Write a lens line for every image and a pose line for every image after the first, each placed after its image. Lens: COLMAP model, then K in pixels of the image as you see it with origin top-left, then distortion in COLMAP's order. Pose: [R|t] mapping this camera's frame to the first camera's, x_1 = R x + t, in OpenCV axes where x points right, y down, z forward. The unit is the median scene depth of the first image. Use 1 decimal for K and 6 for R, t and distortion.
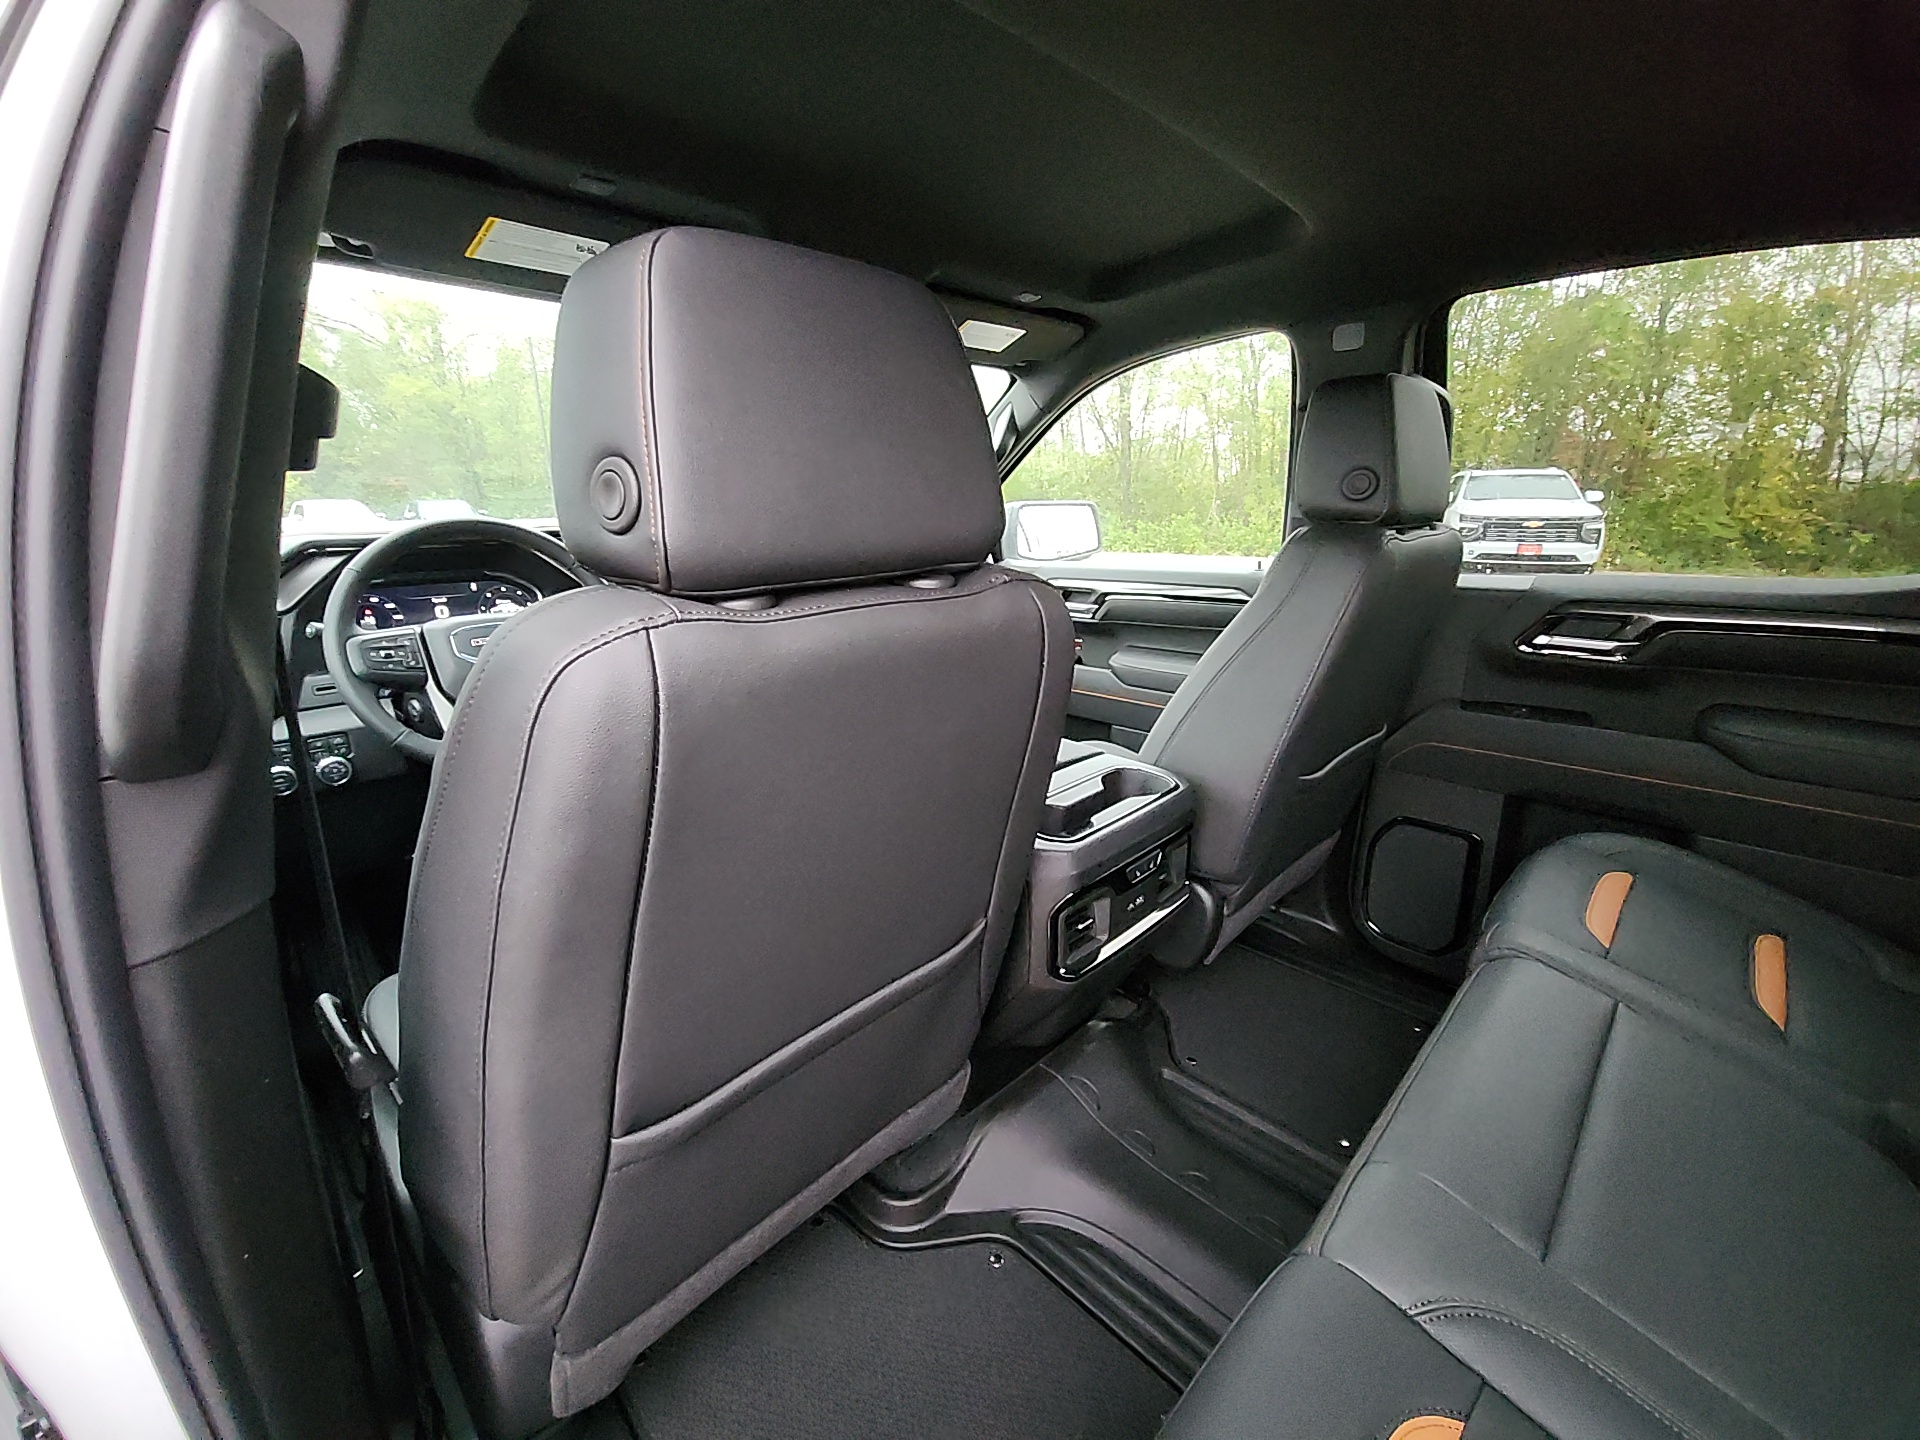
lens RADIAL K [[773.1, 0, 957.3], [0, 773.1, 707.3], [0, 0, 1]] dist [0.009666, -0.005171]
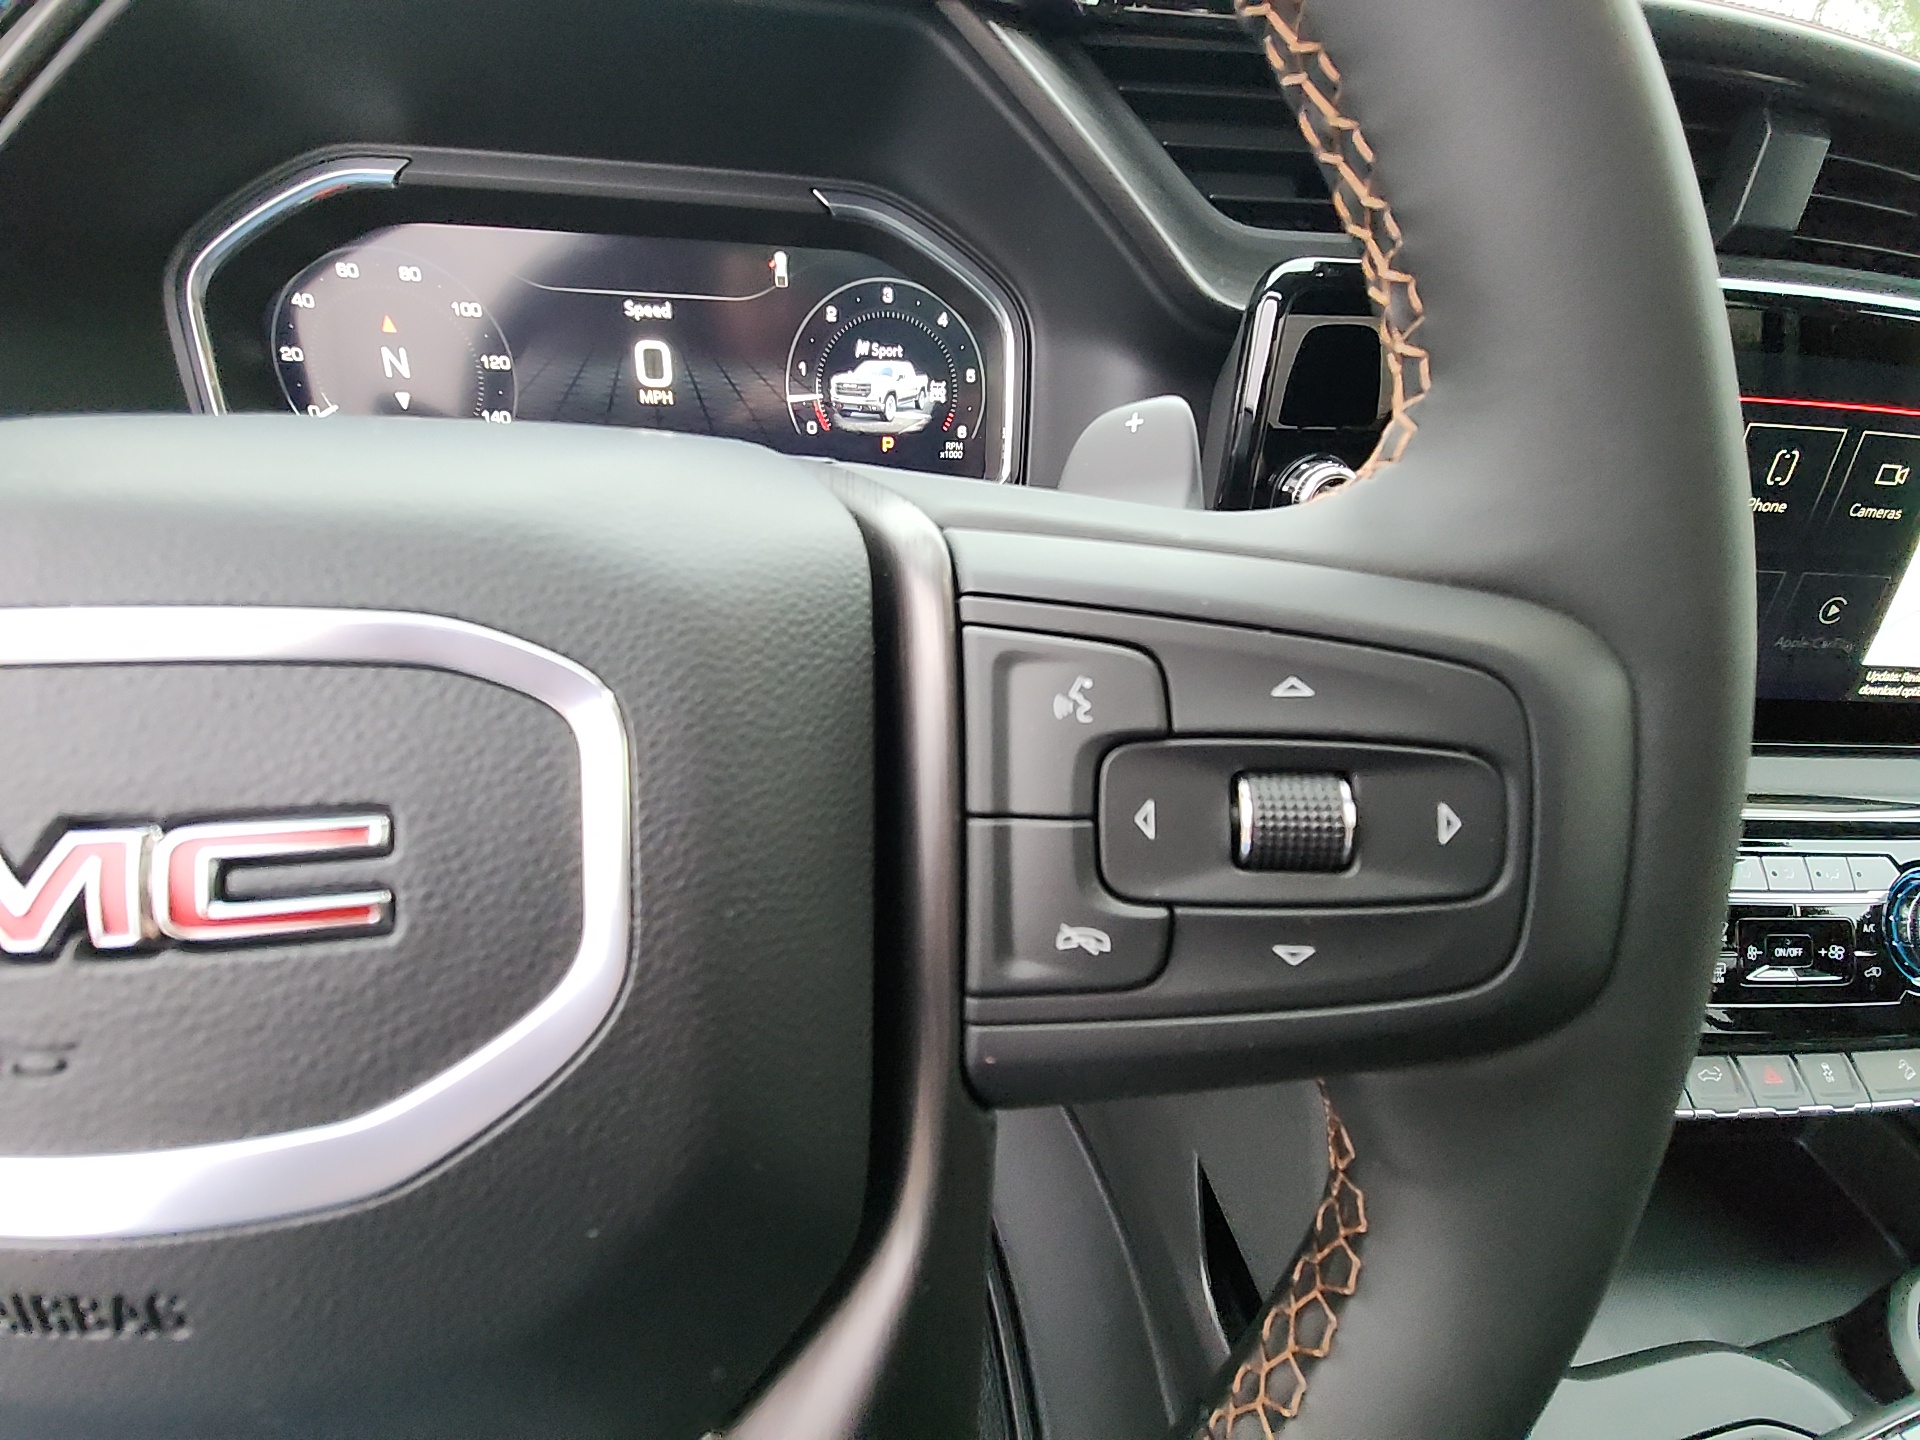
lens RADIAL K [[773.1, 0, 948.4], [0, 773.1, 696.2], [0, 0, 1]] dist [0.009666, -0.005171]
pose [[0.796550, 0.334936, -0.503316, -0.293162], [-0.208430, 0.933612, 0.291419, -0.079590], [0.567508, -0.127224, 0.813479, 0.576779]]
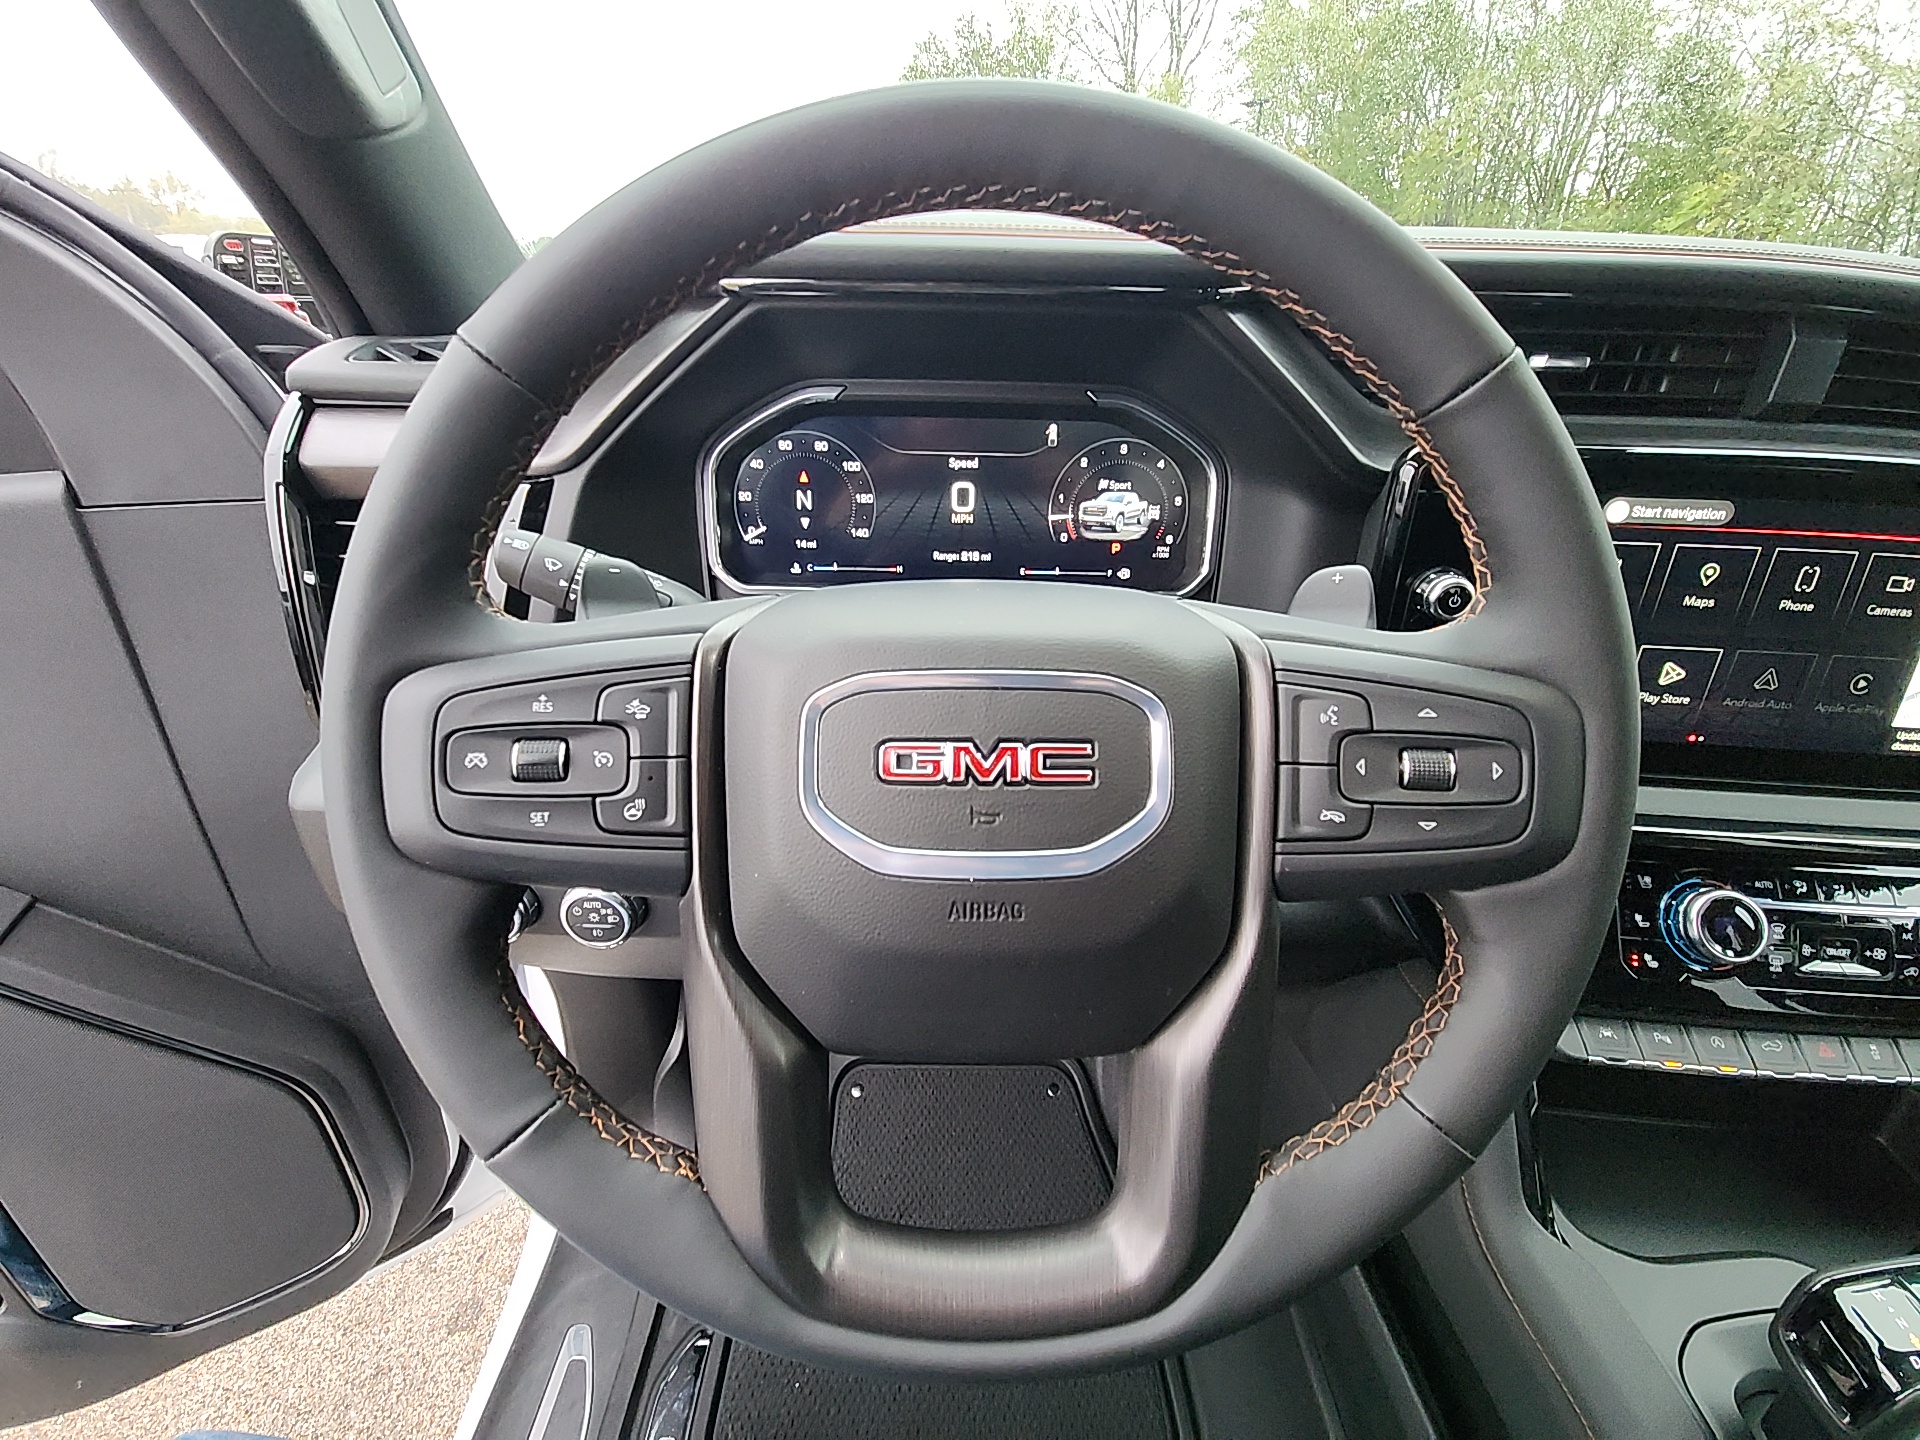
lens RADIAL K [[773.1, 0, 949.2], [0, 773.1, 700.5], [0, 0, 1]] dist [0.009666, -0.005171]
pose [[0.715457, 0.330019, -0.615799, -0.280436], [-0.204247, 0.941698, 0.267374, -0.088974], [0.668135, -0.065519, 0.741149, 0.491405]]
